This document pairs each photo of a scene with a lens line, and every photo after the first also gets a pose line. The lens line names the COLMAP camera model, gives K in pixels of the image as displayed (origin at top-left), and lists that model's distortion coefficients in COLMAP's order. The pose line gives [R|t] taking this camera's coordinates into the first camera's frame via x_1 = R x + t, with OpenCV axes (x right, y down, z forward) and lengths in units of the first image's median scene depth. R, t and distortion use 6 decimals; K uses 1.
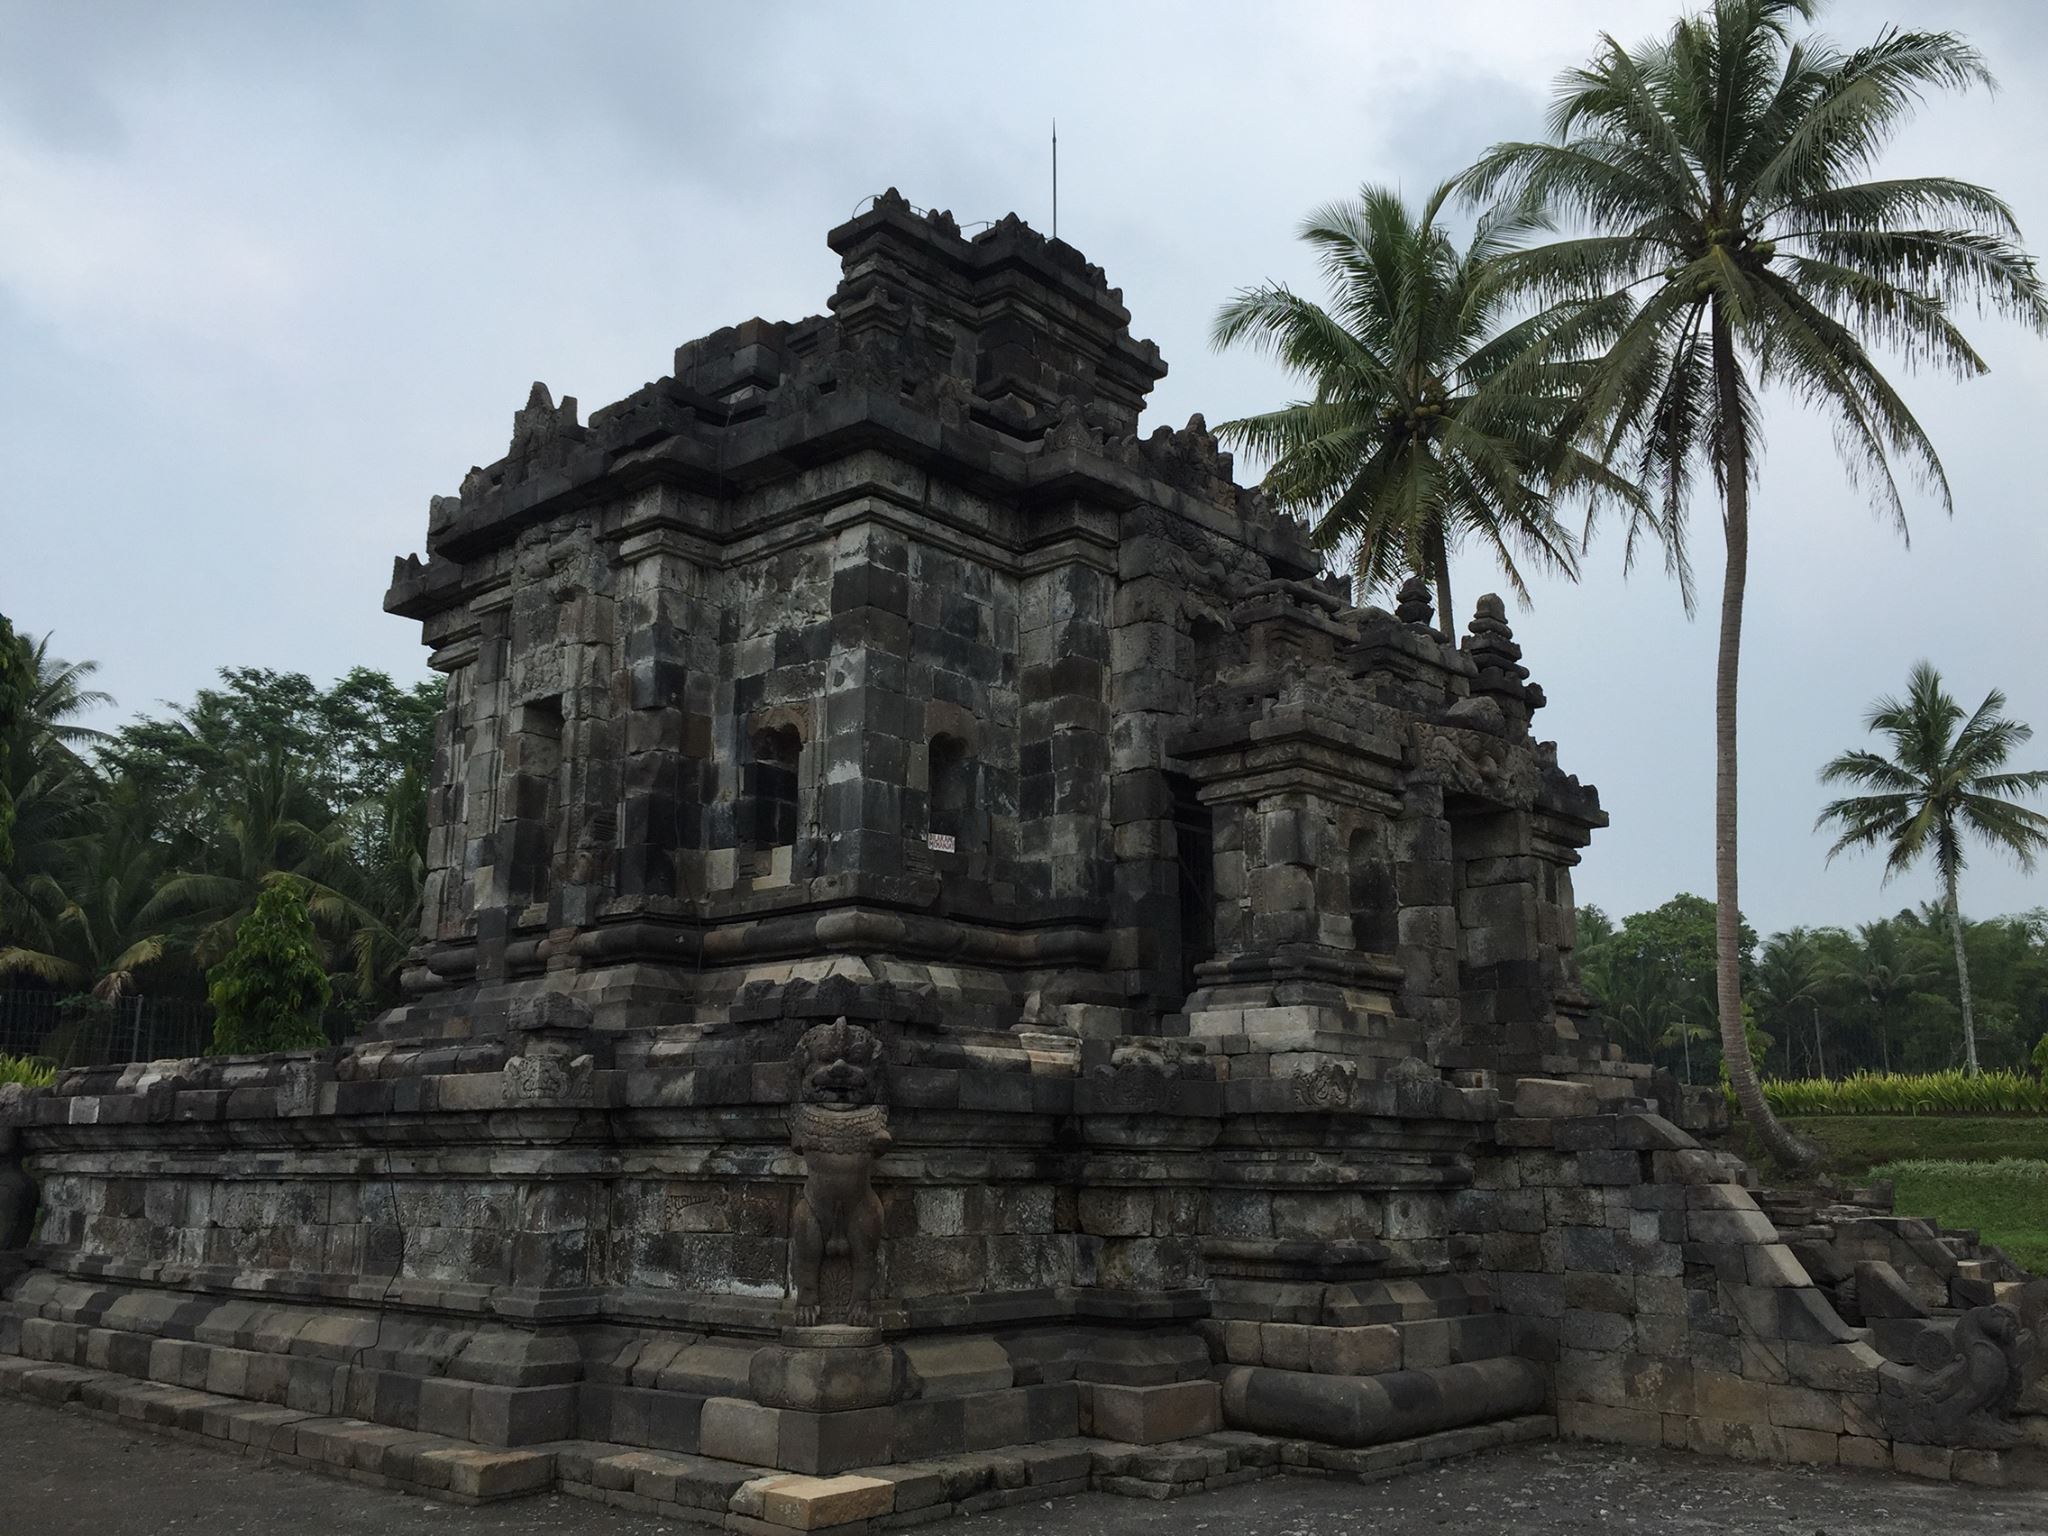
lens RADIAL K [[1750.2, 0, 1024.0], [0, 1750.2, 768.0], [0, 0, 1]] dist [0.063987, 0.004168]
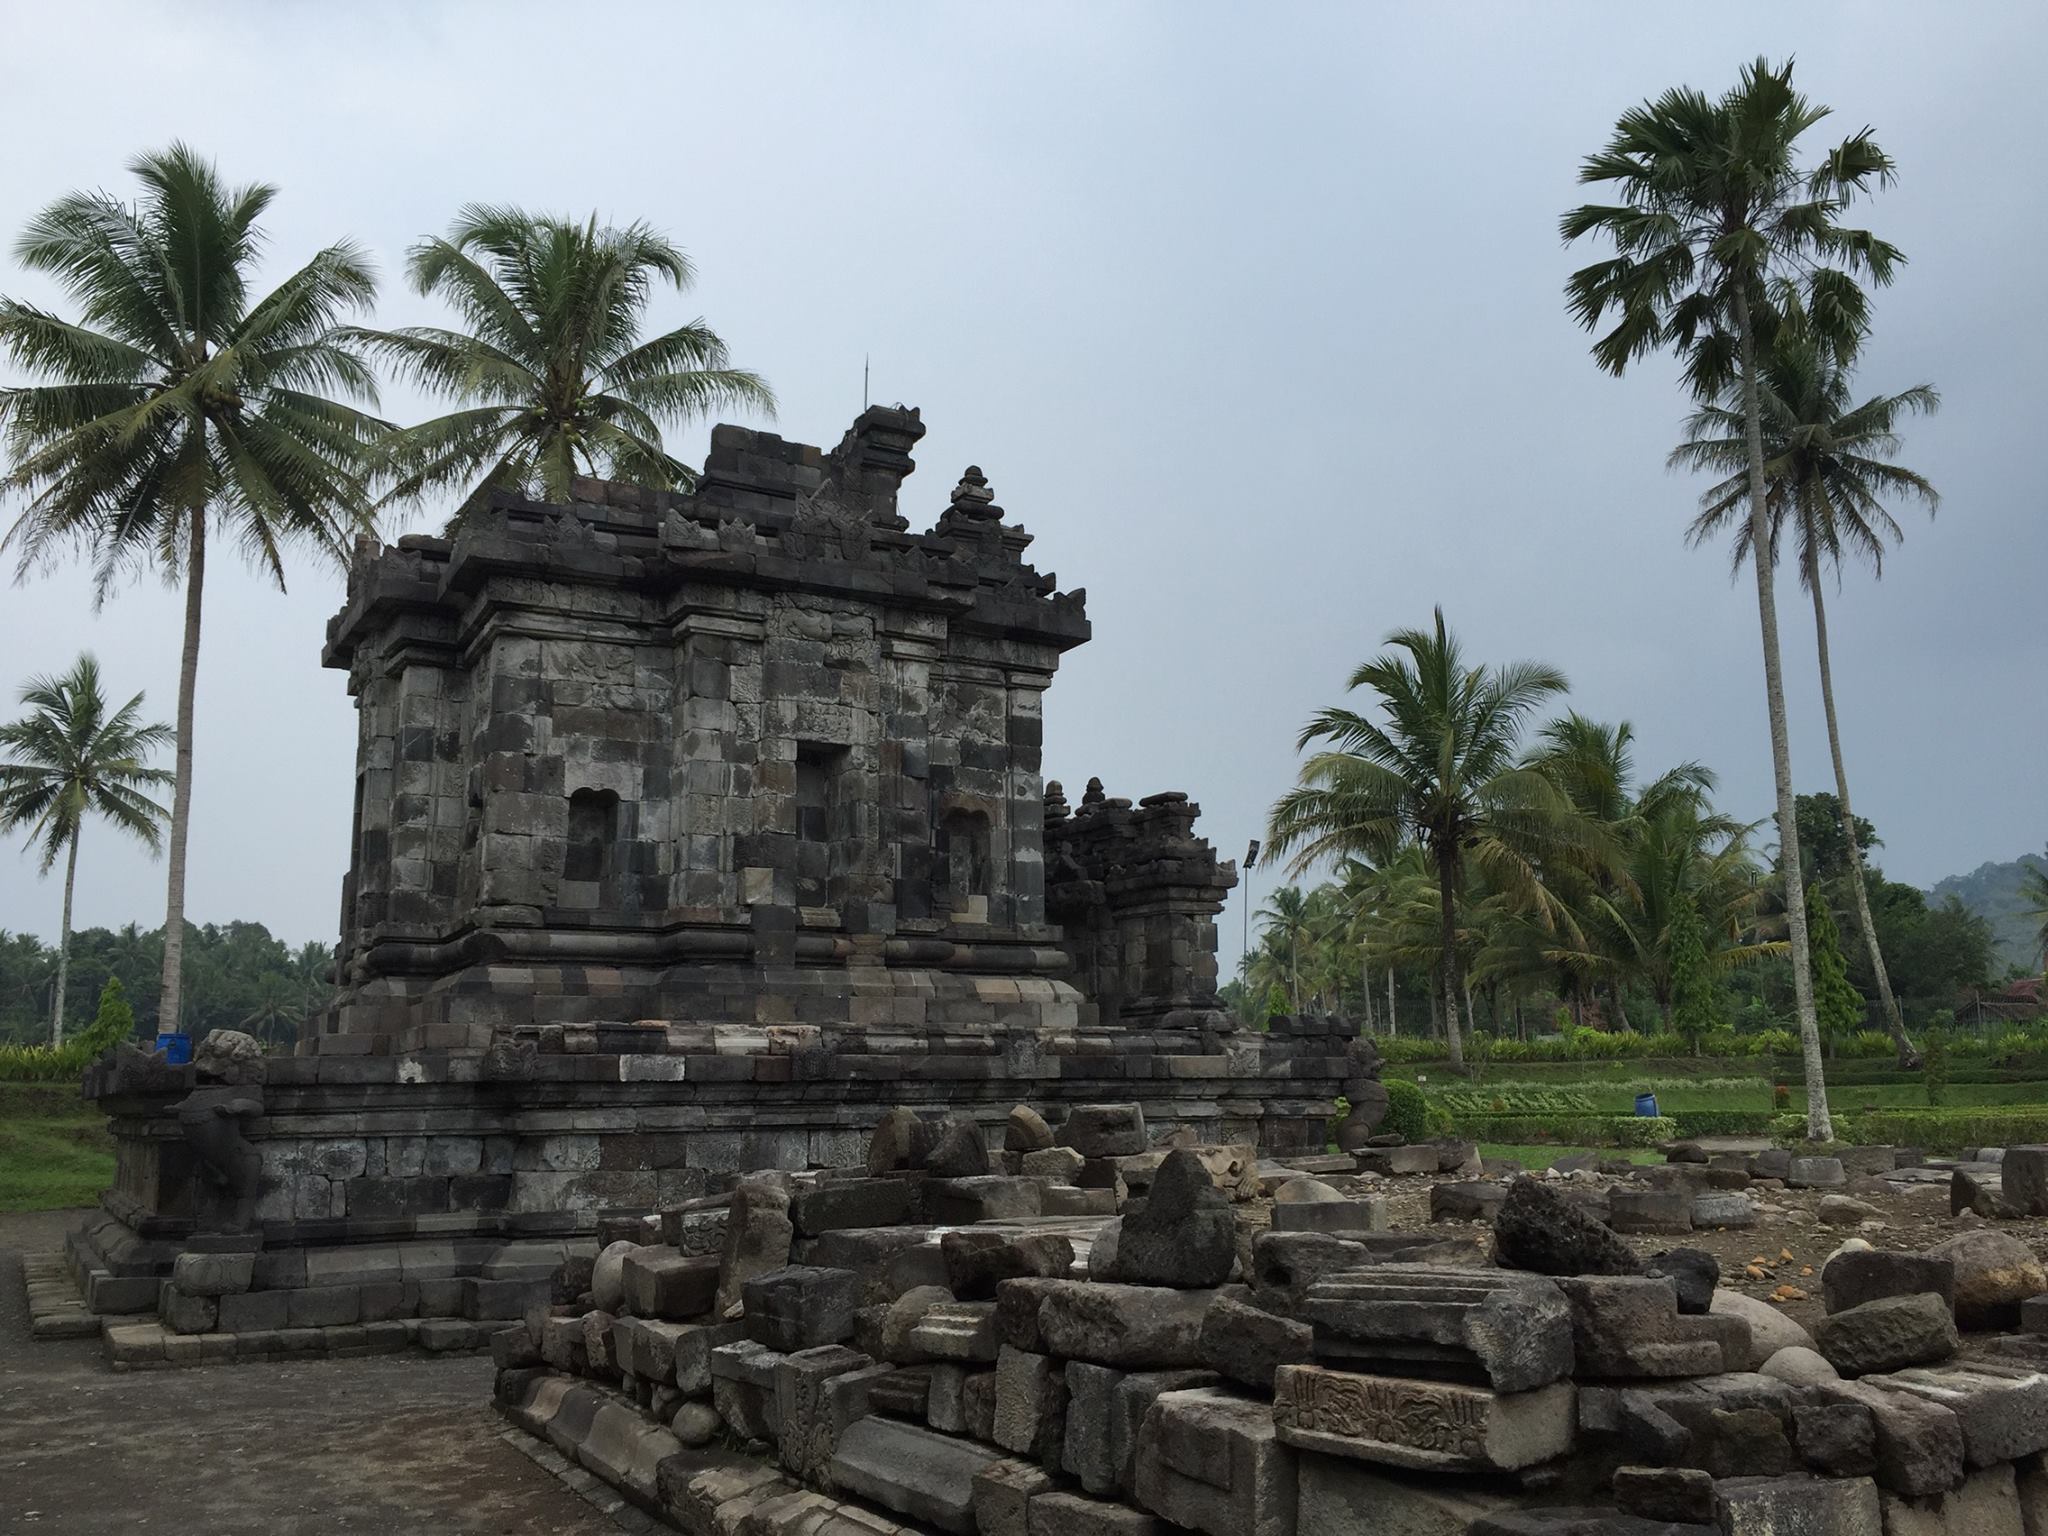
lens RADIAL K [[1750.2, 0, 1024.0], [0, 1750.2, 768.0], [0, 0, 1]] dist [0.063987, 0.004168]
pose [[0.313662, 0.168750, 0.934419, -1.454570], [-0.193463, 0.974797, -0.111101, 0.092968], [-0.929617, -0.145927, 0.338404, 0.474186]]
